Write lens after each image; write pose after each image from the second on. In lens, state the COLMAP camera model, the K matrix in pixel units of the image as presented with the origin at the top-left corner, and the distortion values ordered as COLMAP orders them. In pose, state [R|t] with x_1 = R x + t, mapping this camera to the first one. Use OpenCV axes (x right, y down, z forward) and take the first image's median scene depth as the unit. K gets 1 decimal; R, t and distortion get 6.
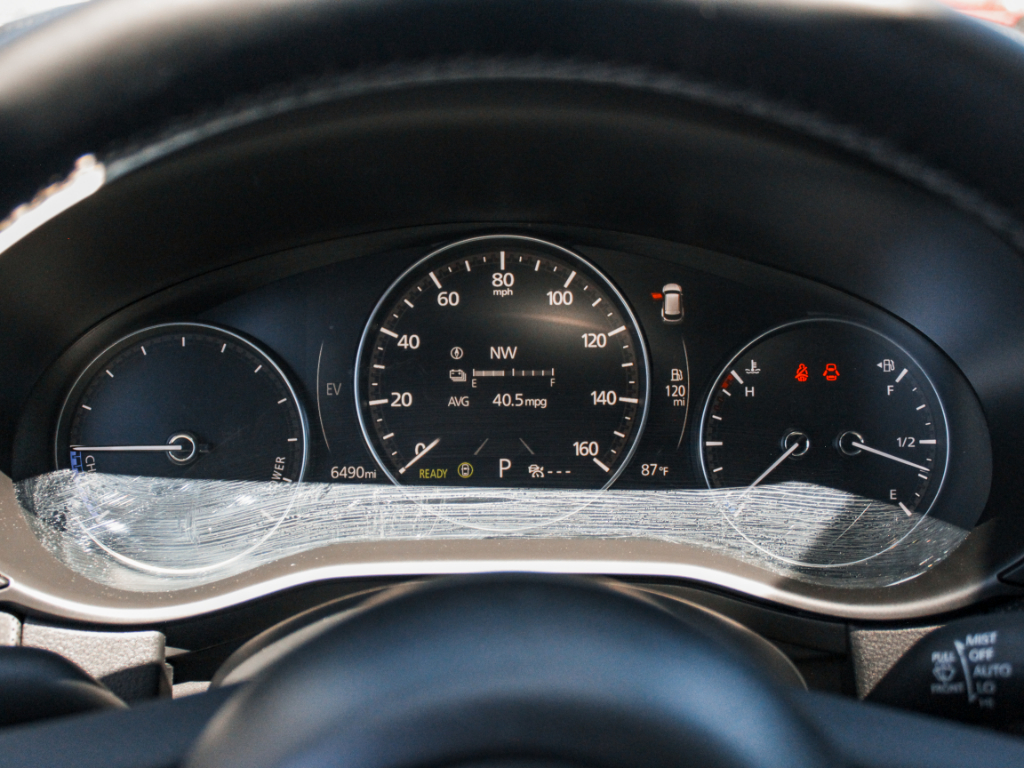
lens RADIAL K [[1230.2, 0, 512.0], [0, 1230.2, 384.0], [0, 0, 1]] dist [-0.115792, 0.018186]
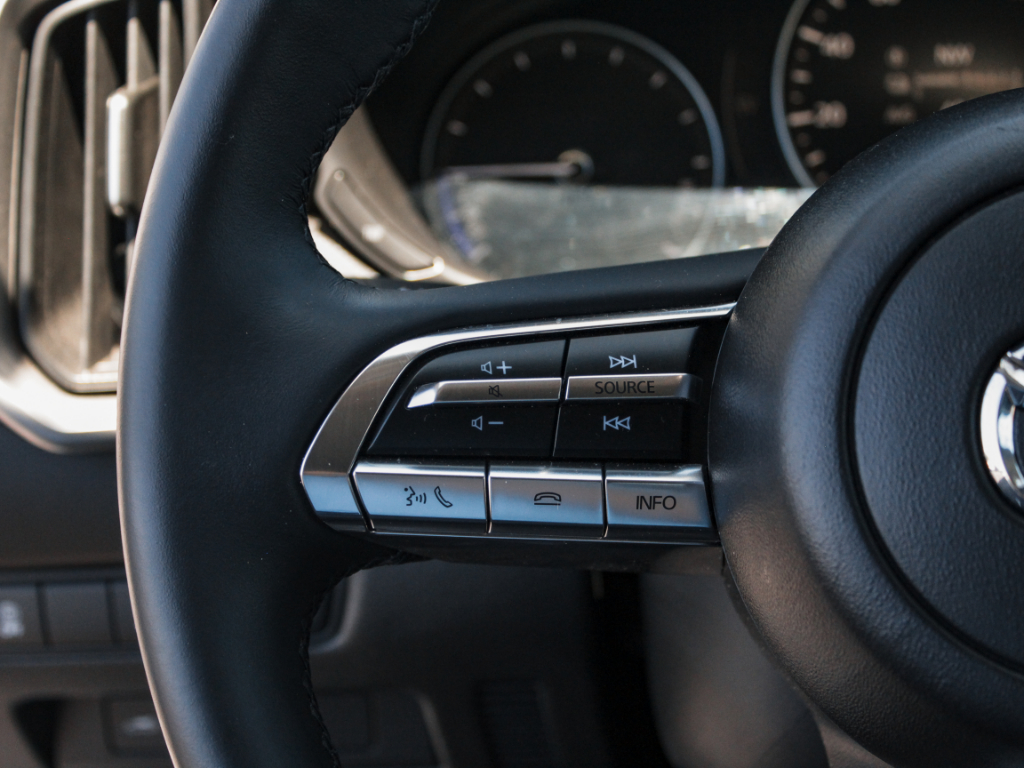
lens RADIAL K [[2028.1, 0, 512.0], [0, 2028.1, 384.0], [0, 0, 1]] dist [-0.022436, 0.005195]
pose [[0.989799, -0.013854, -0.141798, -0.111281], [0.012824, 0.999884, -0.008178, 0.203999], [0.141895, 0.006276, 0.989862, -0.385000]]
